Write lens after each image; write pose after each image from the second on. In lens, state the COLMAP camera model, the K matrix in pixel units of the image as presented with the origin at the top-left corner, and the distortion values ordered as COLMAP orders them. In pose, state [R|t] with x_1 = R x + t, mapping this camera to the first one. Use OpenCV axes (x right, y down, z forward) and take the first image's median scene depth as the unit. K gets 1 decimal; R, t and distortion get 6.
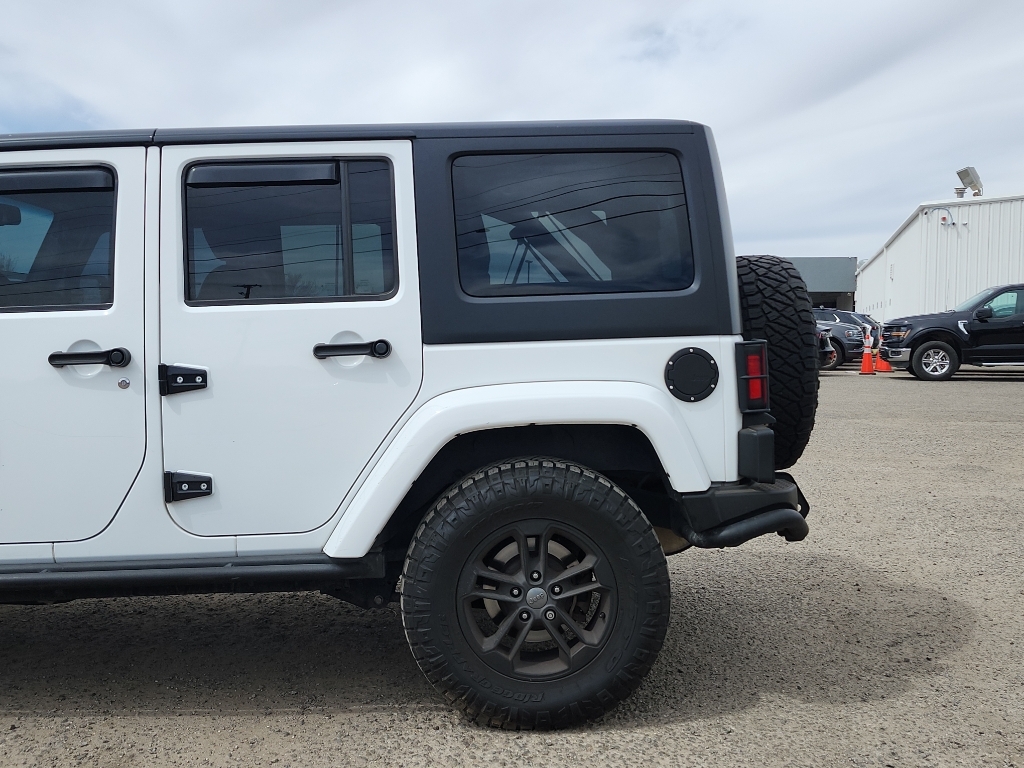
lens RADIAL K [[1077.8, 0, 512.0], [0, 1077.8, 384.0], [0, 0, 1]] dist [0.188232, -0.339150]
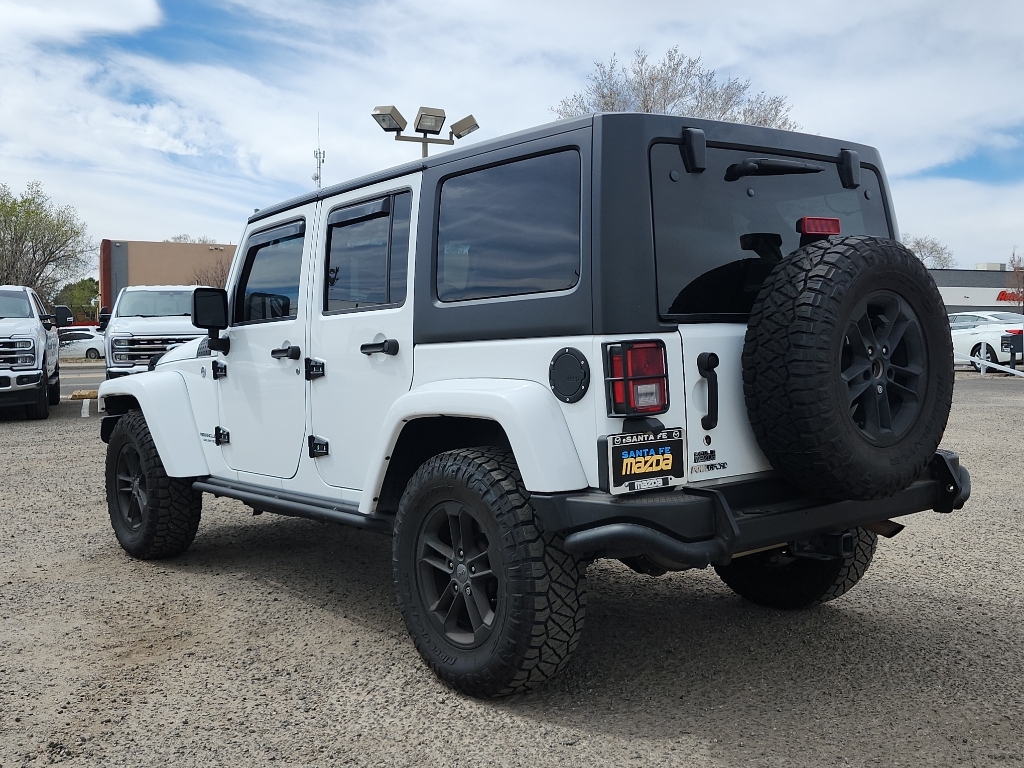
lens RADIAL K [[1077.8, 0, 512.0], [0, 1077.8, 384.0], [0, 0, 1]] dist [0.188232, -0.339150]
pose [[0.606461, 0.031682, -0.794482, 0.923476], [-0.029918, 0.999407, 0.017016, -0.015887], [0.794550, 0.013450, 0.607049, 0.366518]]
